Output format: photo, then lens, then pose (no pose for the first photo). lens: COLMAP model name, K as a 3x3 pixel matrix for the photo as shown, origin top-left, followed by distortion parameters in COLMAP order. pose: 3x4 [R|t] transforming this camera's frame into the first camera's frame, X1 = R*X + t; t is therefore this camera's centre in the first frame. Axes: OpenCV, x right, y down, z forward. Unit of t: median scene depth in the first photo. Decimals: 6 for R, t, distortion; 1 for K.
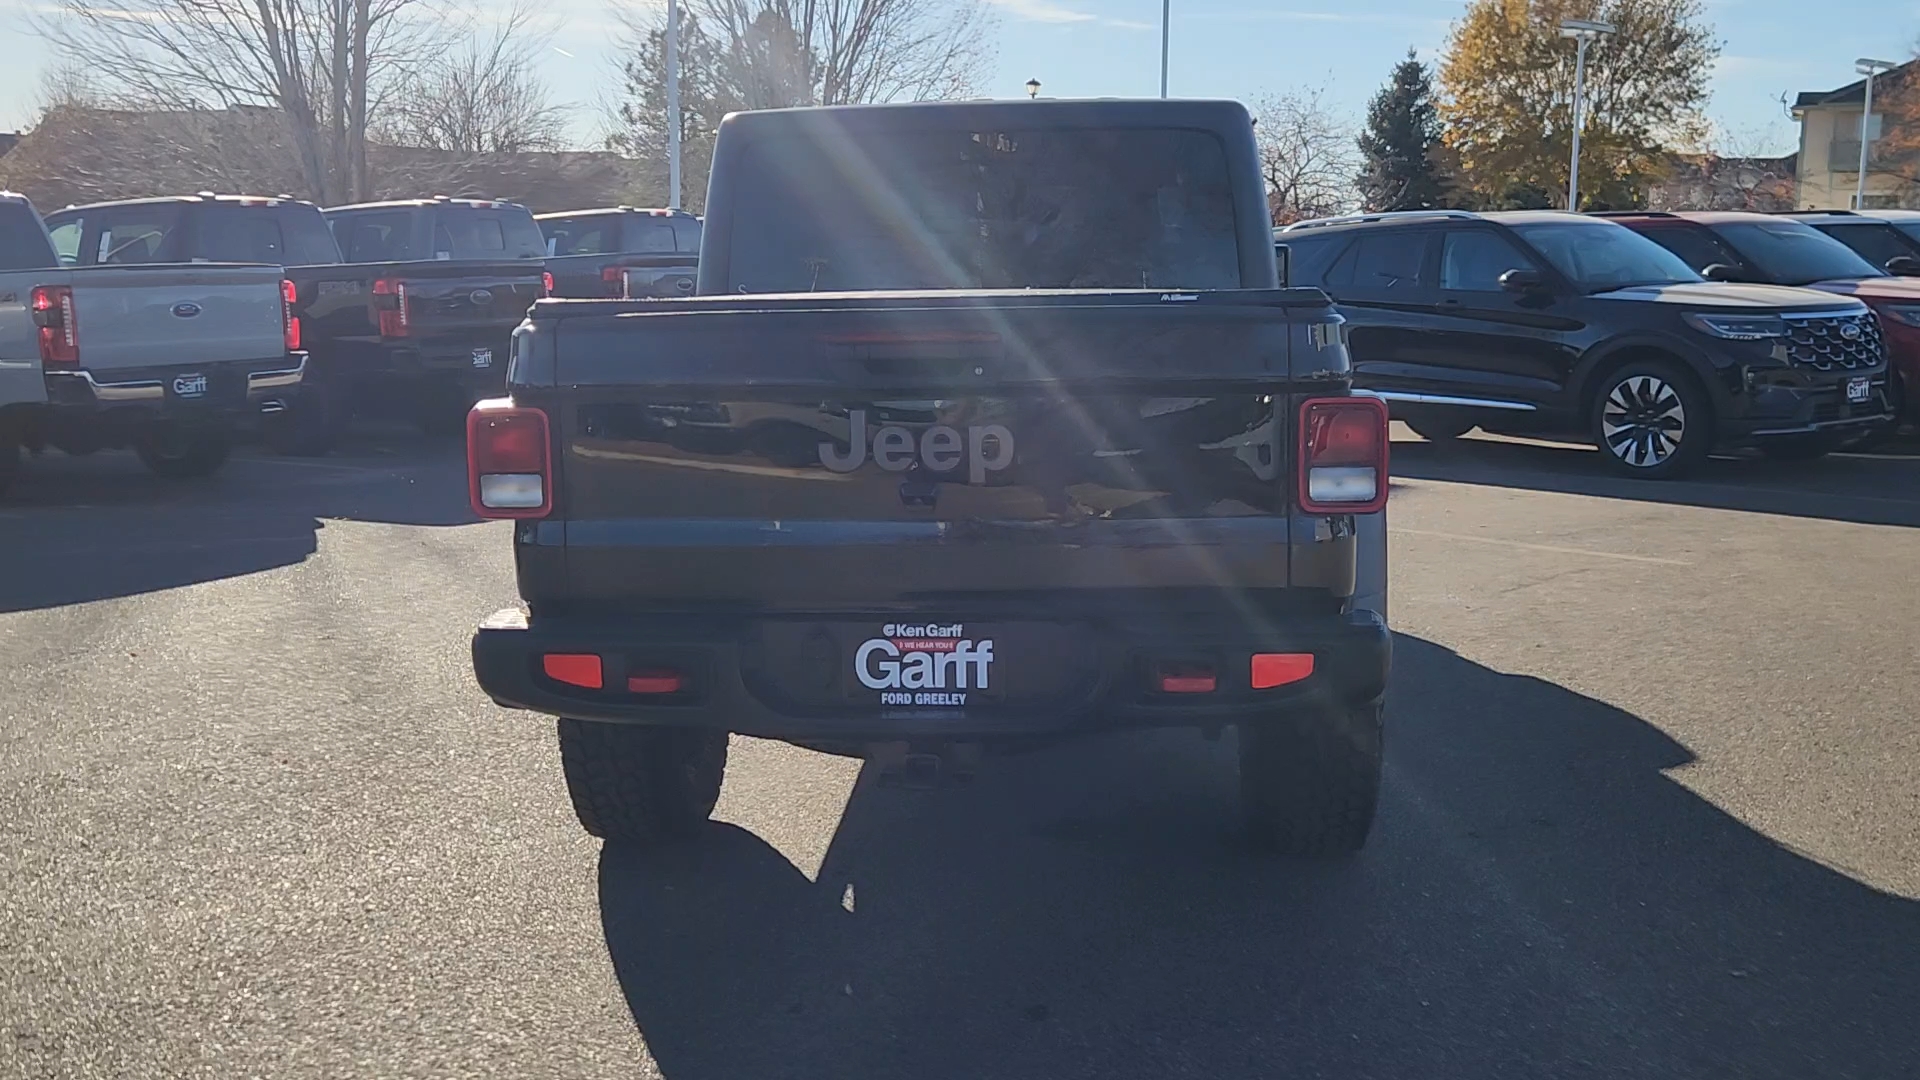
lens RADIAL K [[2099.9, 0, 960.0], [0, 2099.9, 540.0], [0, 0, 1]] dist [0.034182, -0.024482]
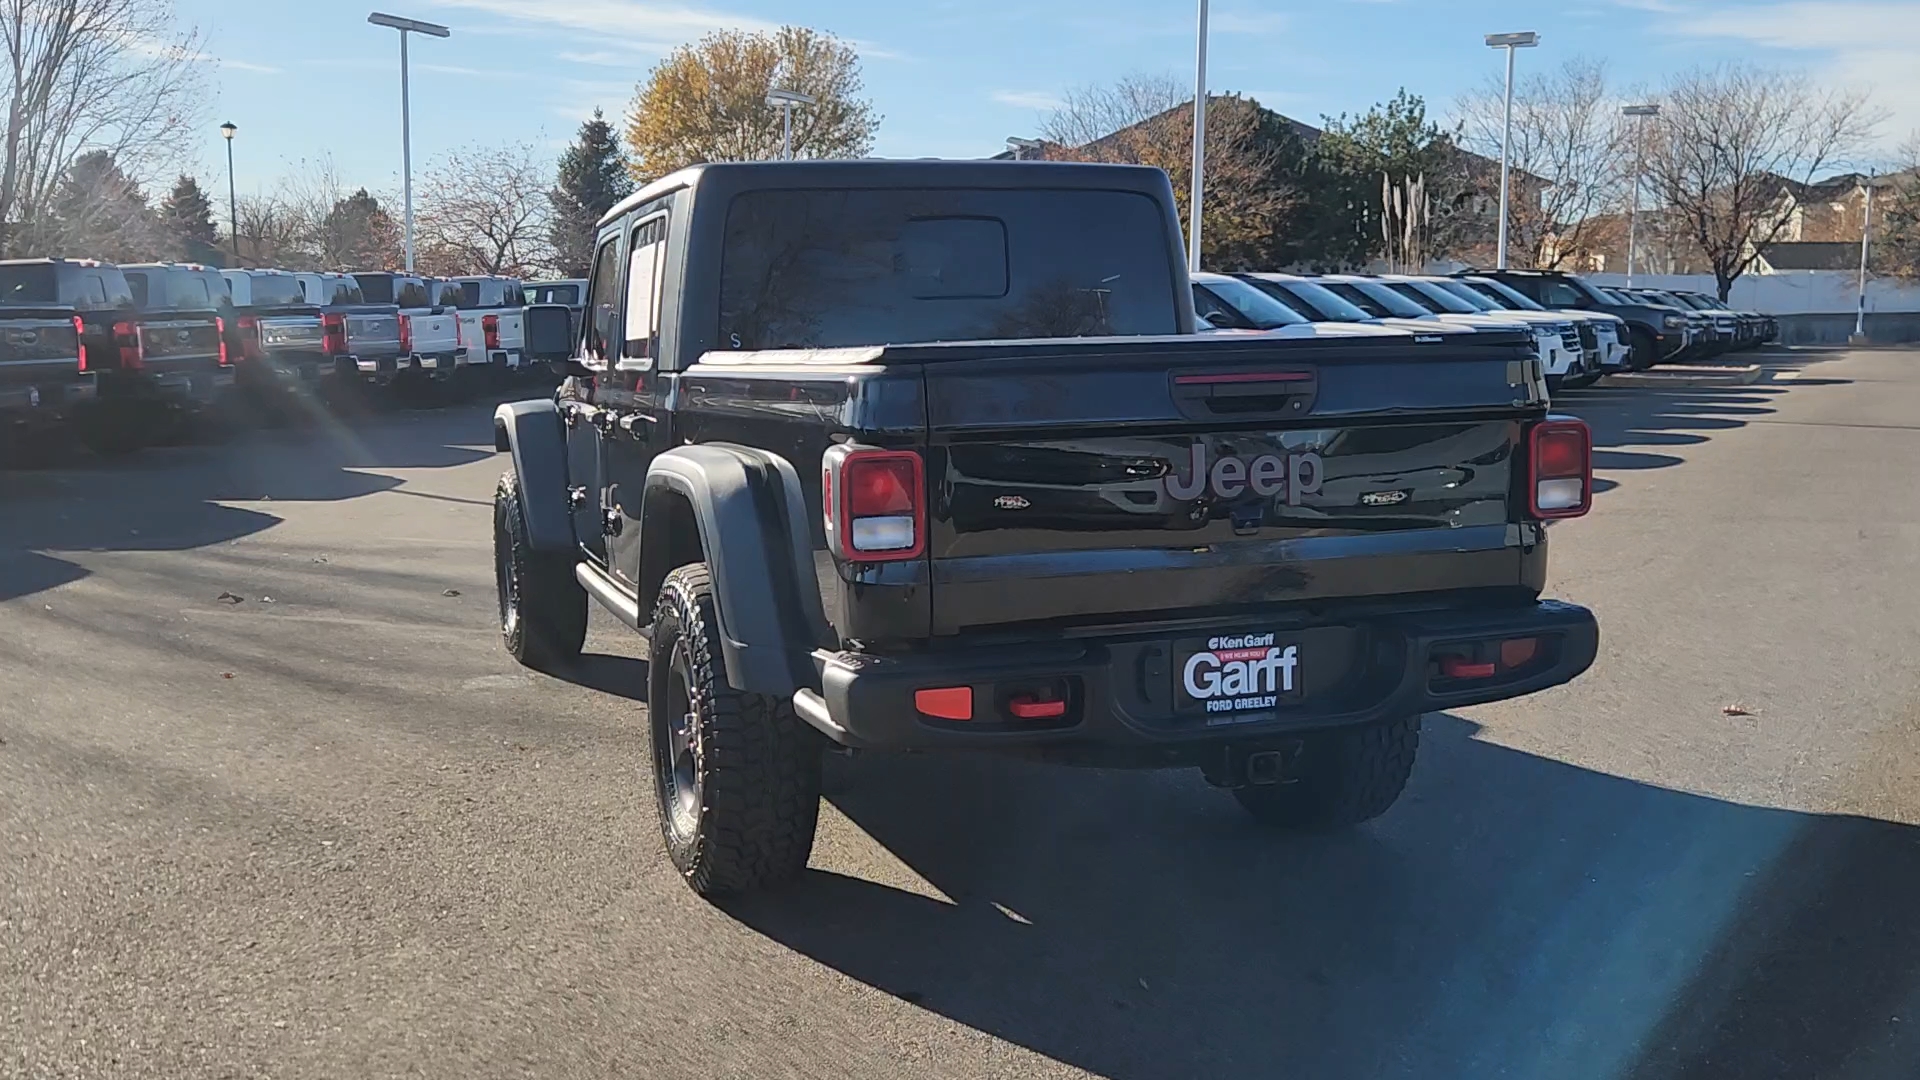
lens RADIAL K [[2099.9, 0, 960.0], [0, 2099.9, 540.0], [0, 0, 1]] dist [0.034182, -0.024482]
pose [[0.899862, -0.045450, 0.433799, -0.623372], [0.056639, 0.998311, -0.012897, -0.004270], [-0.432481, 0.036176, 0.900917, 0.067533]]
